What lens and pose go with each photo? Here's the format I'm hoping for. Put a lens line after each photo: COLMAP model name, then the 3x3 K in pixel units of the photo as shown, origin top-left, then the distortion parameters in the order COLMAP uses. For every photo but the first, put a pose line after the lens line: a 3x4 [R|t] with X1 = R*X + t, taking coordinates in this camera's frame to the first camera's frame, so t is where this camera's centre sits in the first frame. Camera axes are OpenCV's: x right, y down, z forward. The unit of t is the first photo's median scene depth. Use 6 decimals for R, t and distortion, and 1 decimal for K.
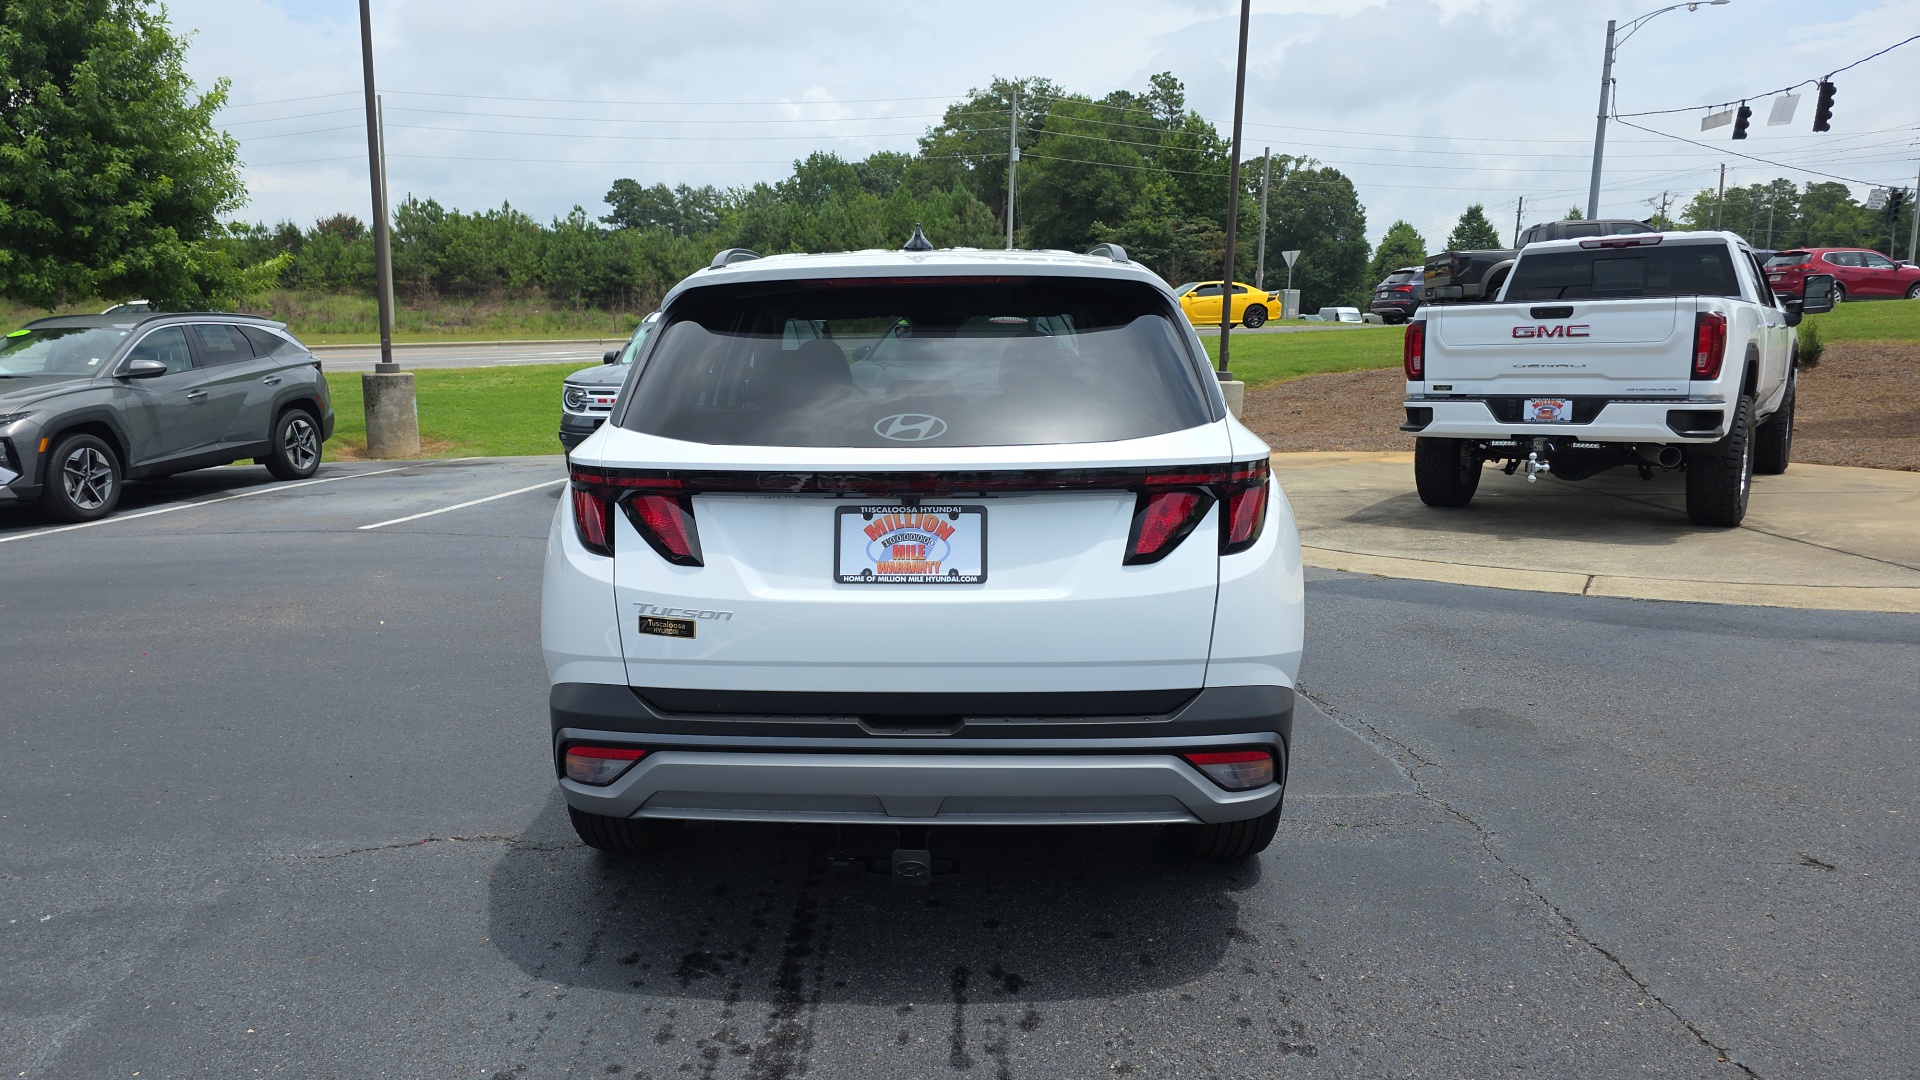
lens RADIAL K [[1278.7, 0, 911.2], [0, 1278.7, 551.6], [0, 0, 1]] dist [0.064017, -0.055105]
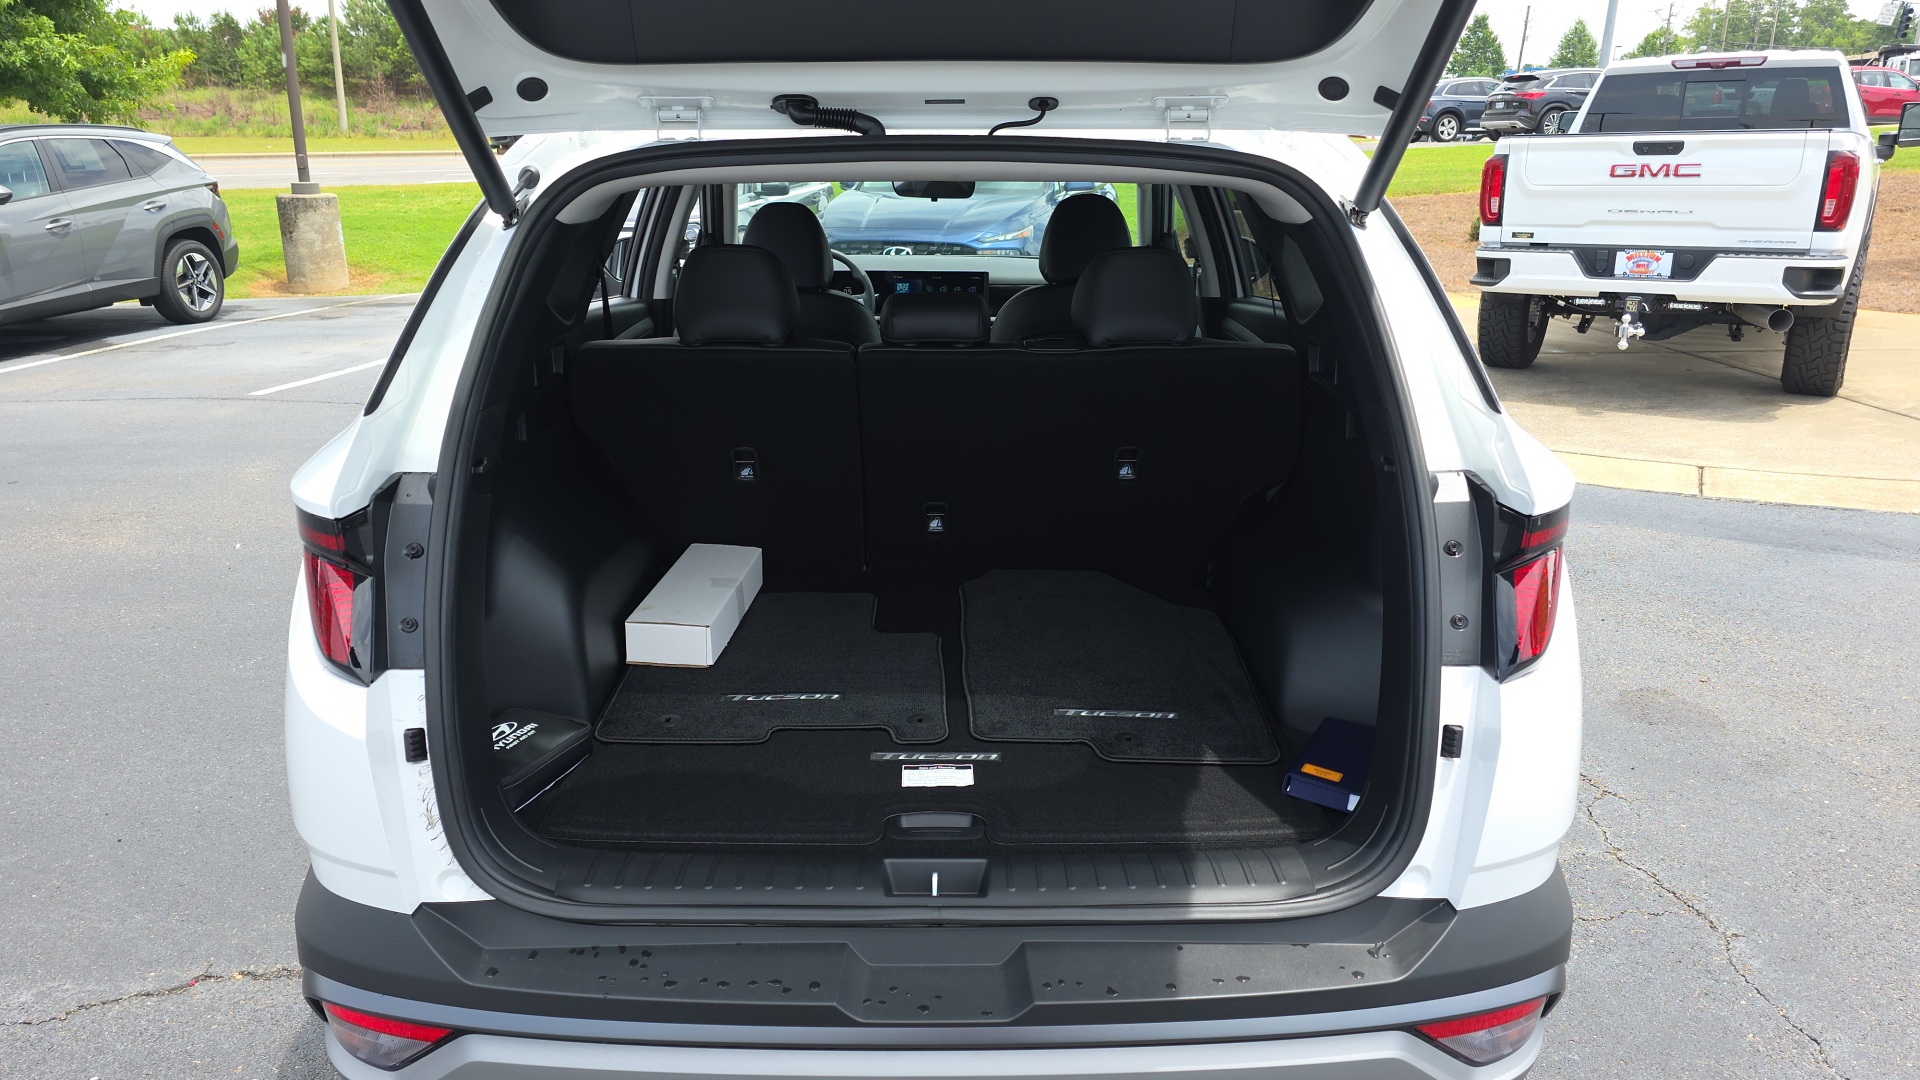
lens RADIAL K [[1291.8, 0, 976.7], [0, 1291.8, 545.8], [0, 0, 1]] dist [0.046855, -0.037316]
pose [[0.998484, -0.006466, 0.054661, -0.002648], [-0.000746, 0.991395, 0.130902, -0.034697], [-0.055037, -0.130744, 0.989887, 0.129332]]
